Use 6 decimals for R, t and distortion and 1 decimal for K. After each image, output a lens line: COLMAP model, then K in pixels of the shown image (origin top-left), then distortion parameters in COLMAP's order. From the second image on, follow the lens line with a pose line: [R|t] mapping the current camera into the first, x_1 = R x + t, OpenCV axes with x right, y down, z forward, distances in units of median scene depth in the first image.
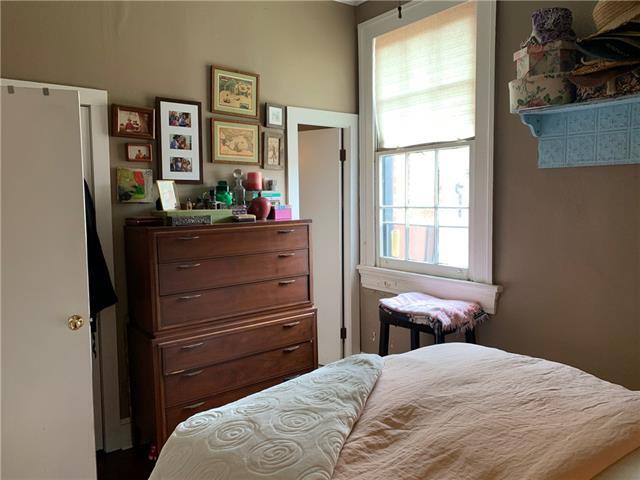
lens RADIAL K [[484.4, 0, 317.8], [0, 484.4, 230.7], [0, 0, 1]] dist [0.058271, -0.090760]
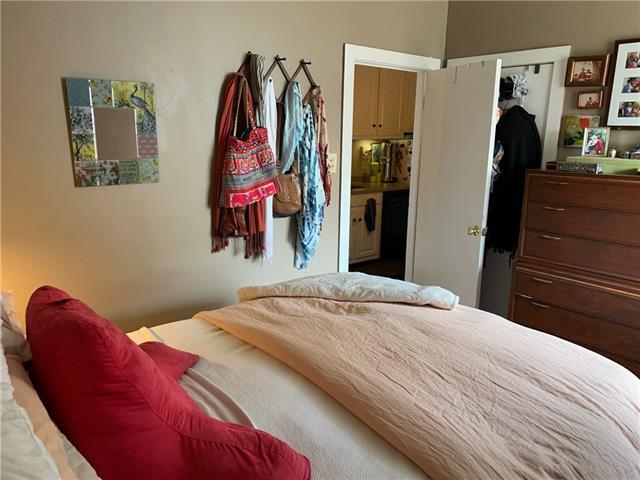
lens RADIAL K [[484.4, 0, 317.8], [0, 484.4, 230.7], [0, 0, 1]] dist [0.058271, -0.090760]
pose [[0.028158, 0.211371, -0.977000, 0.717532], [-0.084687, 0.974378, 0.208363, -0.056060], [0.996010, 0.076872, 0.045337, 0.397242]]
